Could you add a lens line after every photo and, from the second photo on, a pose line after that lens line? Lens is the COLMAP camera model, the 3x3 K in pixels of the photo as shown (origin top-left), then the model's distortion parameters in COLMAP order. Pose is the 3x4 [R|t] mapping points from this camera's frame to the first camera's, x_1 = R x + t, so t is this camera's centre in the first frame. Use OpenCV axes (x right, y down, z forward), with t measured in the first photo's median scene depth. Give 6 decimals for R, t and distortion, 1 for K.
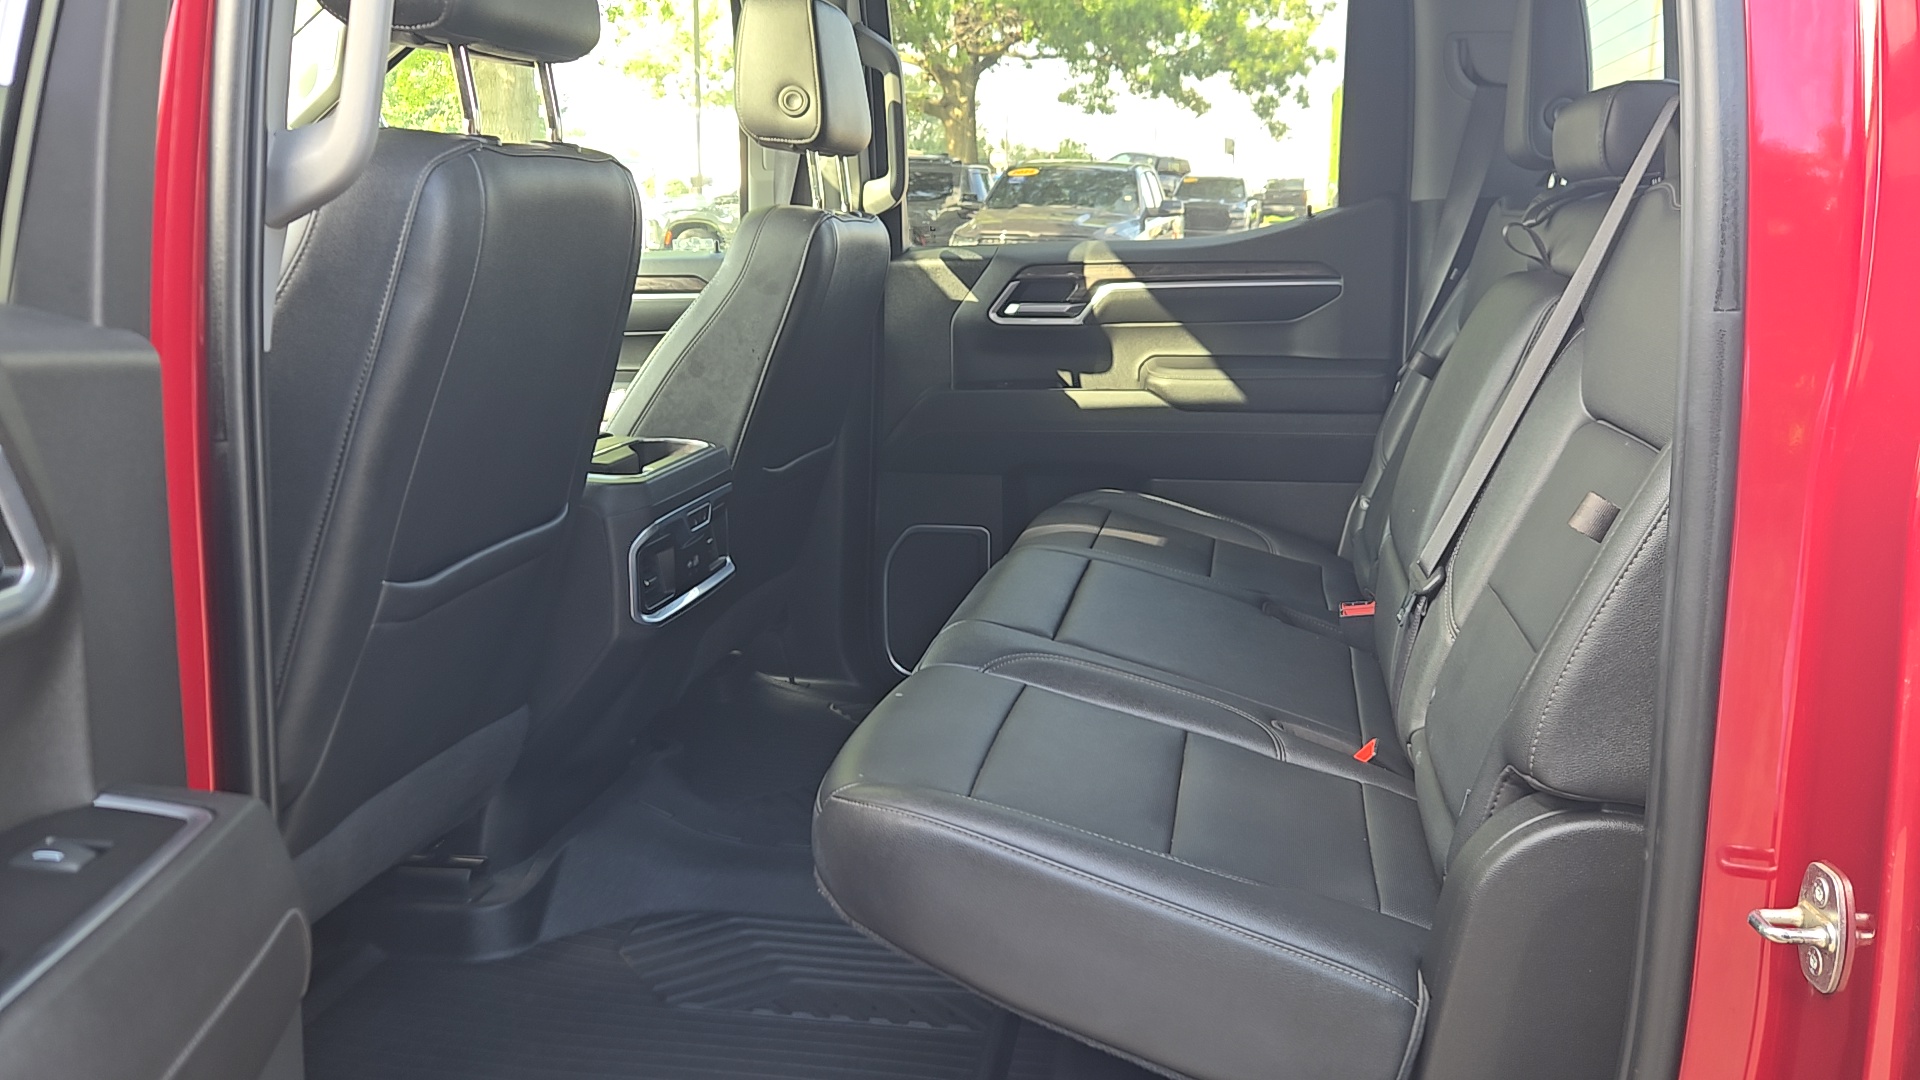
lens RADIAL K [[1597.7, 0, 953.7], [0, 1597.7, 537.0], [0, 0, 1]] dist [0.016848, -0.006413]
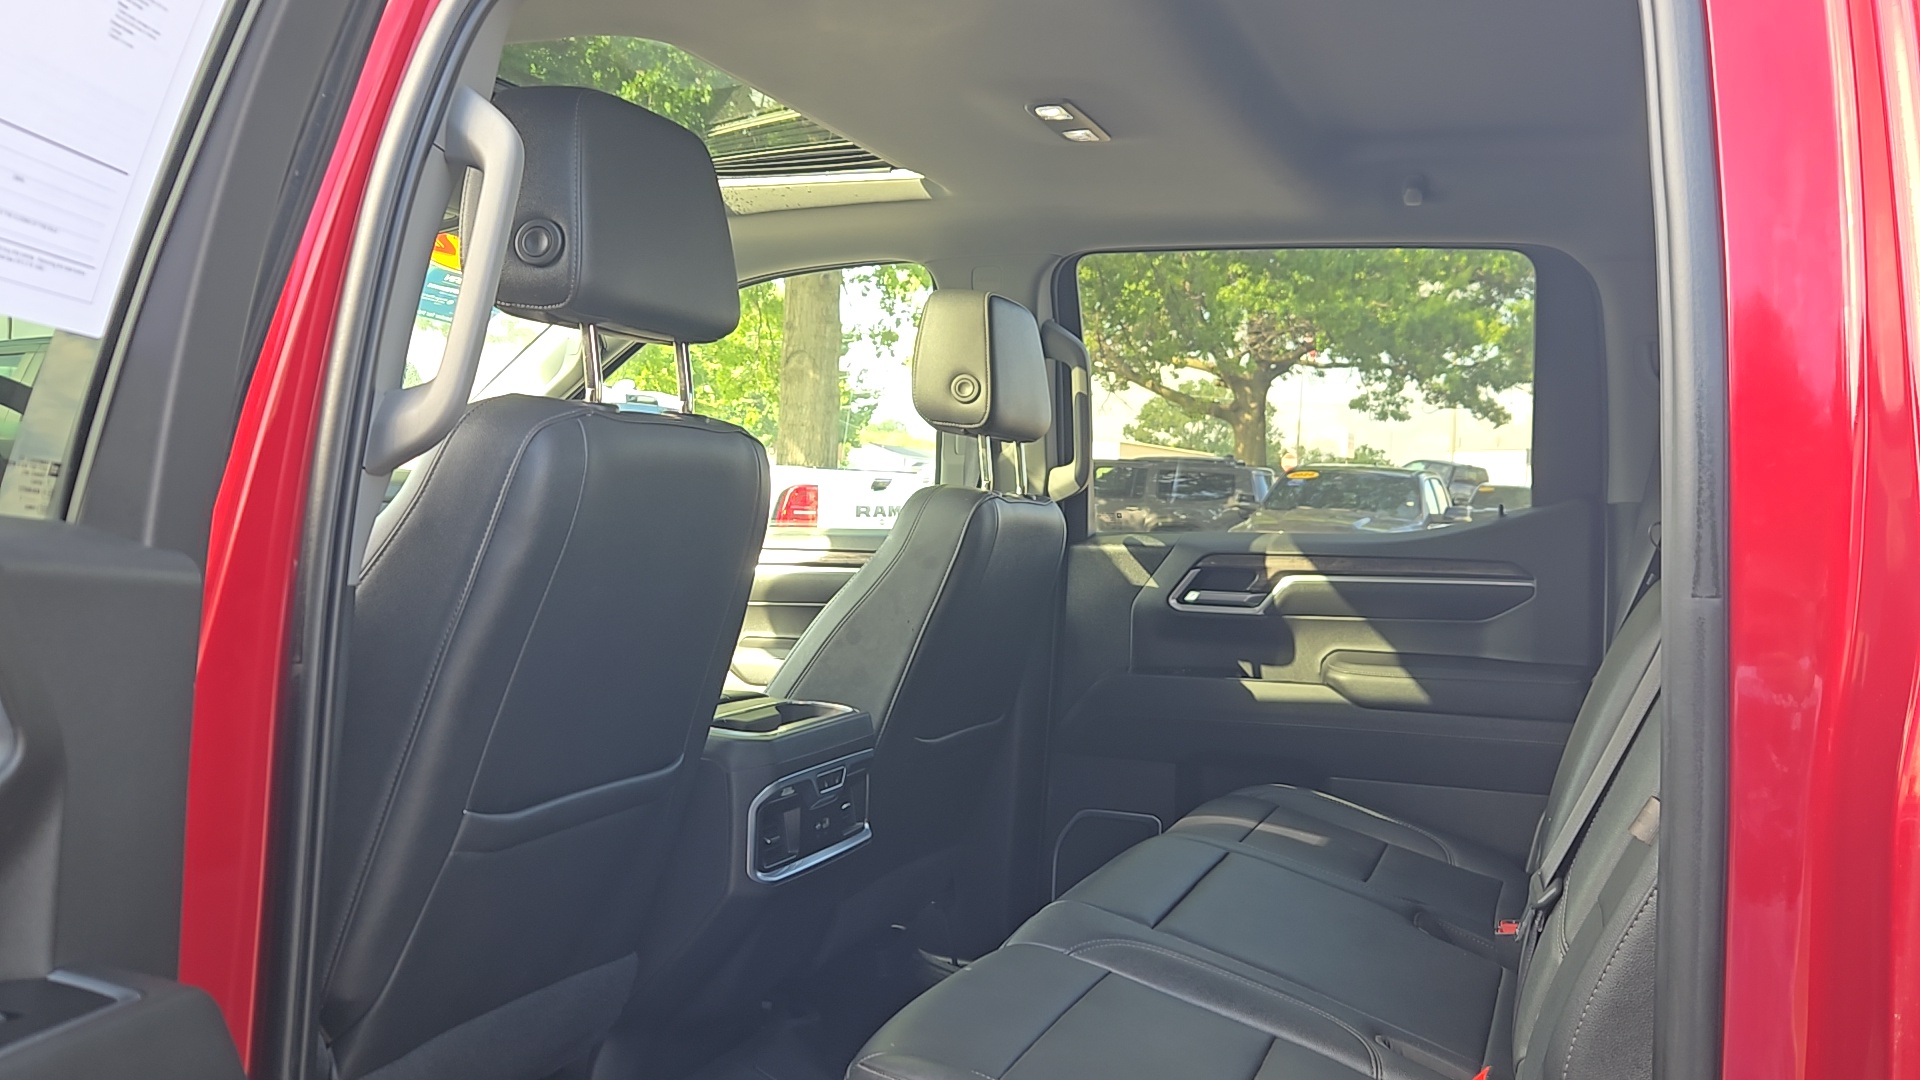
lens RADIAL K [[1597.7, 0, 953.7], [0, 1597.7, 537.0], [0, 0, 1]] dist [0.016848, -0.006413]
pose [[0.982987, 0.037009, -0.179907, 0.066860], [-0.069081, 0.982066, -0.175428, 0.006206], [0.170188, 0.184872, 0.967914, 0.001470]]
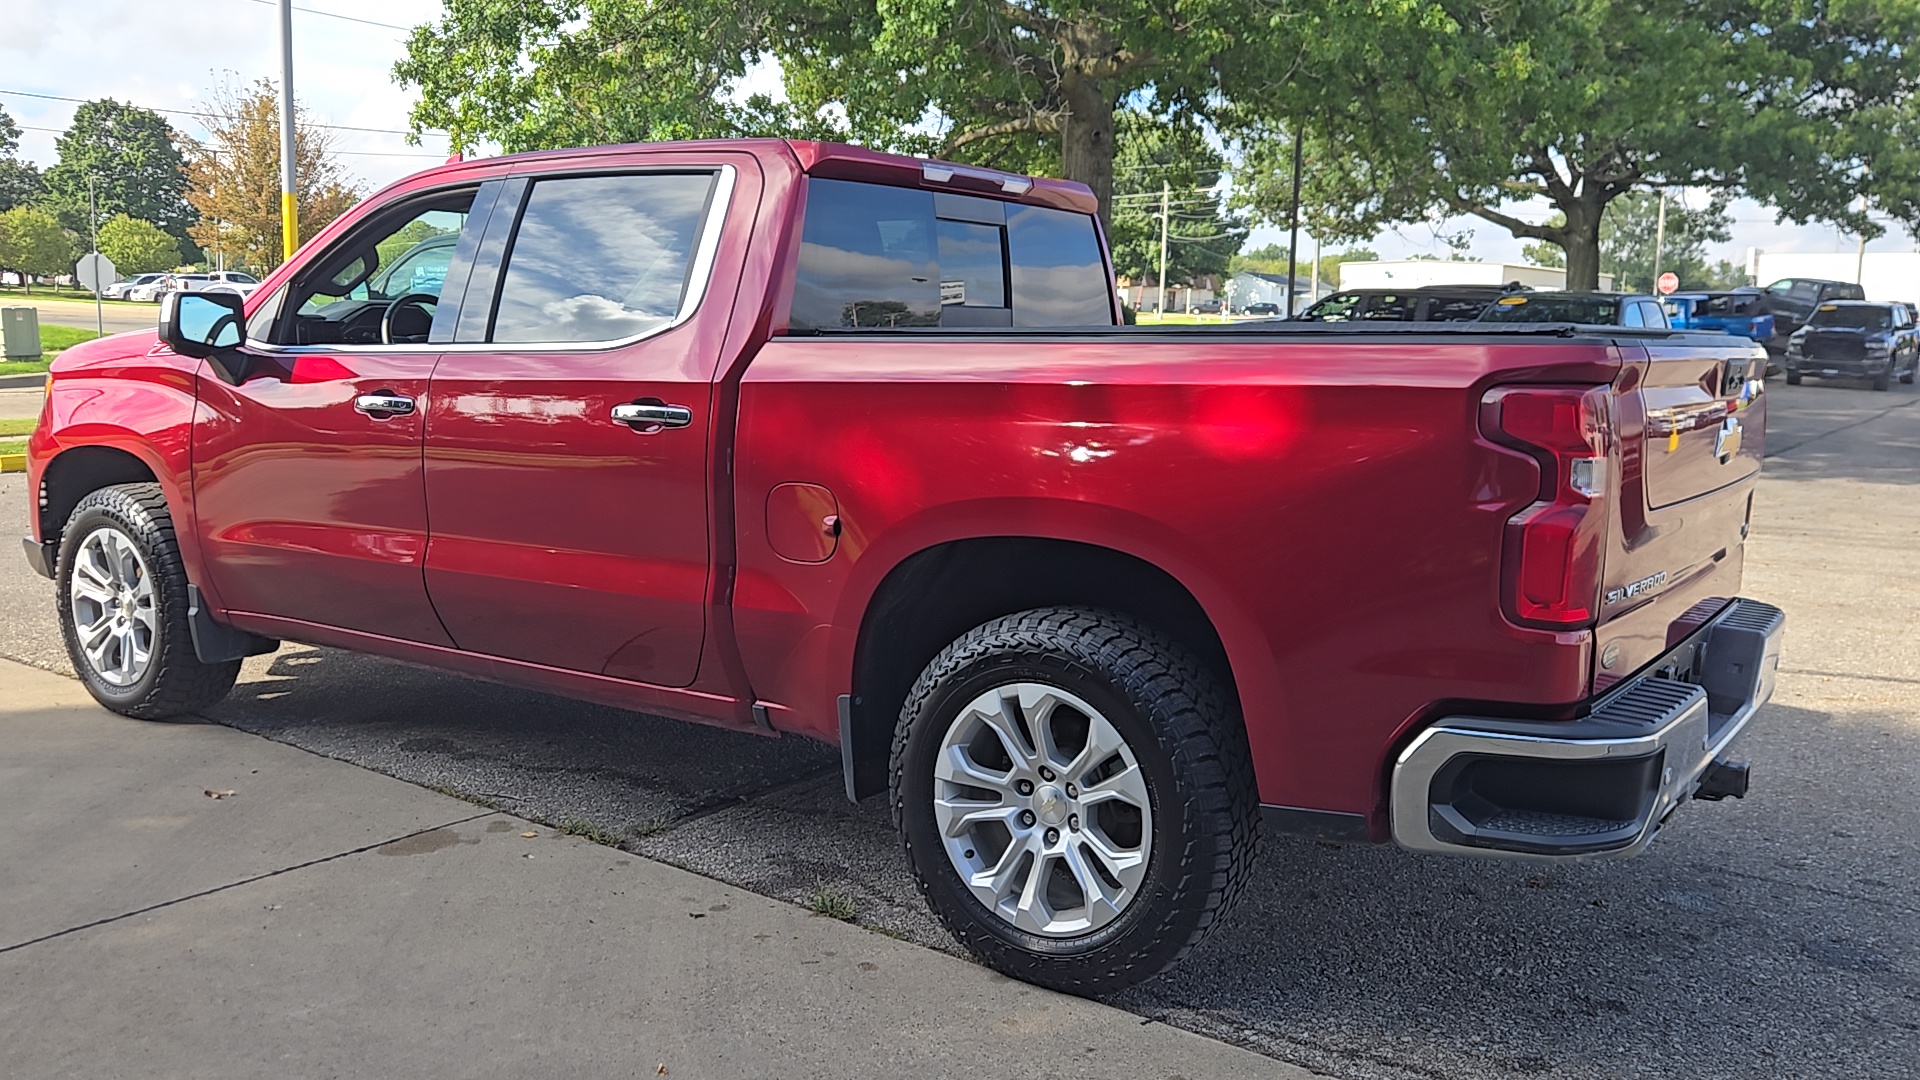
lens RADIAL K [[1597.7, 0, 953.7], [0, 1597.7, 537.0], [0, 0, 1]] dist [0.016848, -0.006413]
pose [[0.912135, 0.067947, -0.404220, 1.007650], [-0.097274, 0.993875, -0.052438, 0.196379], [0.398181, 0.087151, 0.913157, -0.999820]]
